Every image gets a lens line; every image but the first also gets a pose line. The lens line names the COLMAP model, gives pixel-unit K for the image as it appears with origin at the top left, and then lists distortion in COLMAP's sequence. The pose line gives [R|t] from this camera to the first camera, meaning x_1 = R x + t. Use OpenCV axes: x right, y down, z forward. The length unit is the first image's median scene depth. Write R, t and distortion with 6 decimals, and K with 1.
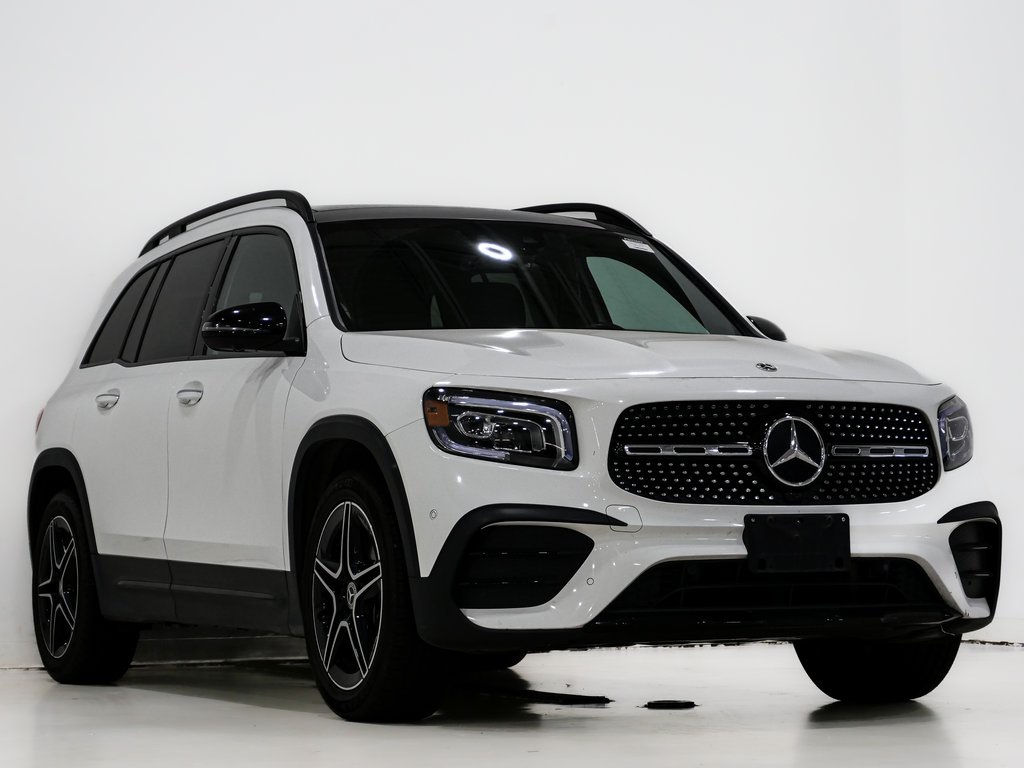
lens RADIAL K [[2748.4, 0, 512.6], [0, 2748.4, 387.4], [0, 0, 1]] dist [0.085675, 0.000000]
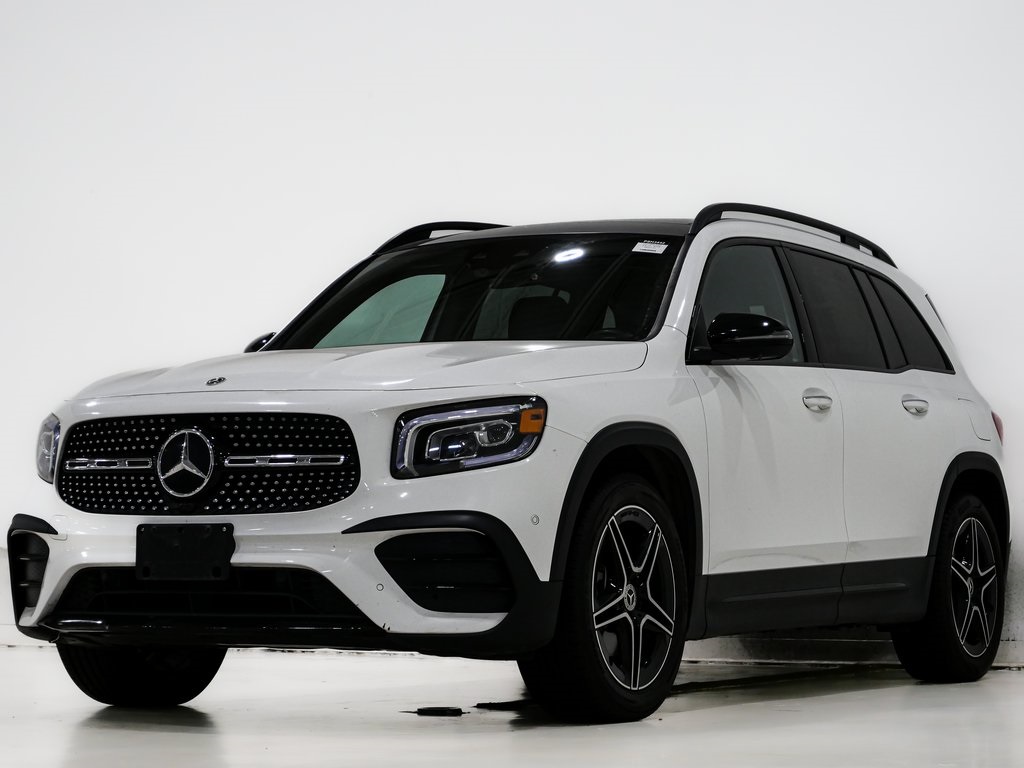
lens RADIAL K [[2709.4, 0, 514.4], [0, 2709.4, 378.5], [0, 0, 1]] dist [0.136630, 0.000000]
pose [[0.589272, -0.037986, -0.807041, 0.996716], [0.037422, 0.999105, -0.019702, 0.016248], [0.807068, -0.018592, 0.590166, 0.499446]]
